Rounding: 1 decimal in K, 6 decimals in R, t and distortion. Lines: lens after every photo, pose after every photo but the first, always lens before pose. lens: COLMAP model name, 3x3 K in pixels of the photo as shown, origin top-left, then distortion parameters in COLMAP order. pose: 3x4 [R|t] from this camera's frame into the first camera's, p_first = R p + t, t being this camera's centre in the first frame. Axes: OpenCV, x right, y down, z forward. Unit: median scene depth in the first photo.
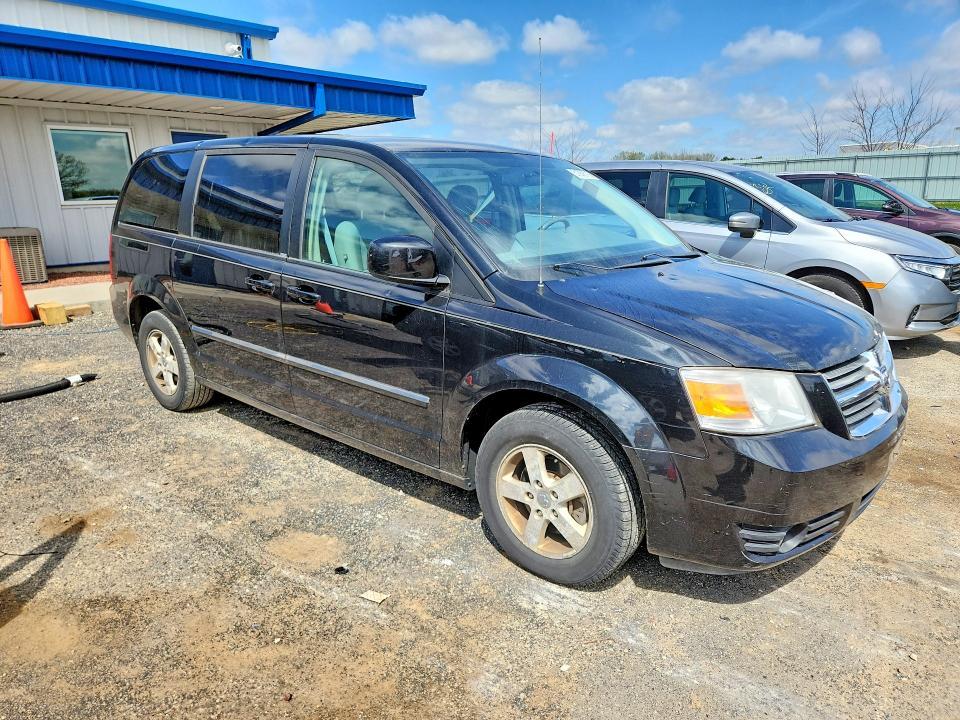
lens RADIAL K [[686.7, 0, 485.0], [0, 686.7, 358.6], [0, 0, 1]] dist [0.004162, -0.002907]
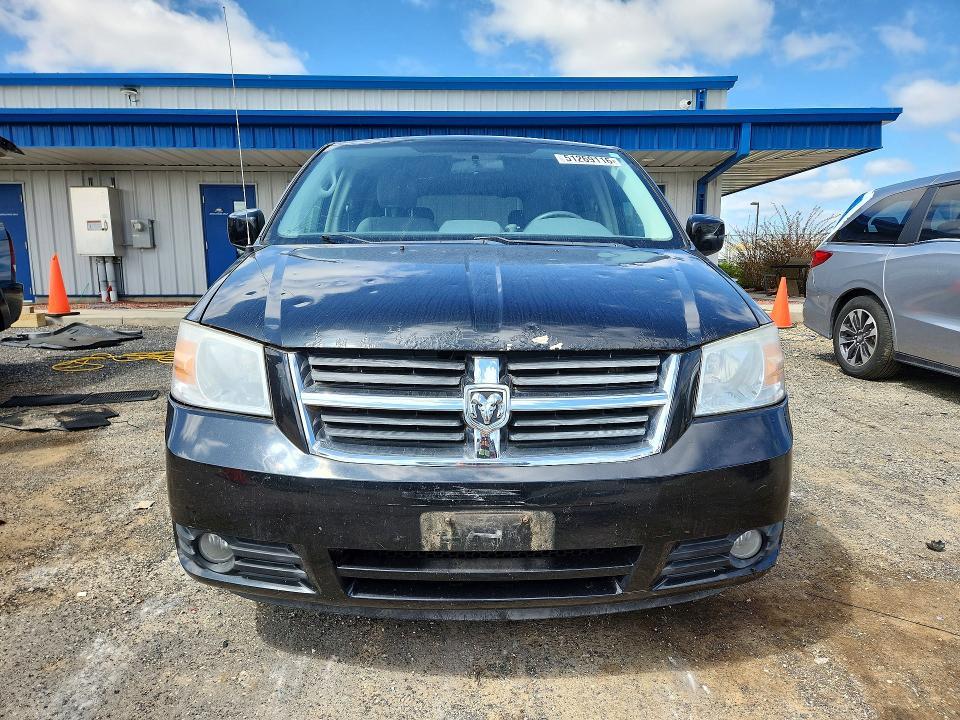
lens RADIAL K [[610.1, 0, 480.3], [0, 610.1, 359.4], [0, 0, 1]] dist [0.005828, 0.002273]
pose [[0.664730, 0.143895, -0.733095, 0.209558], [-0.173169, 0.984228, 0.036169, -0.016414], [0.726737, 0.102907, 0.679164, 0.121728]]
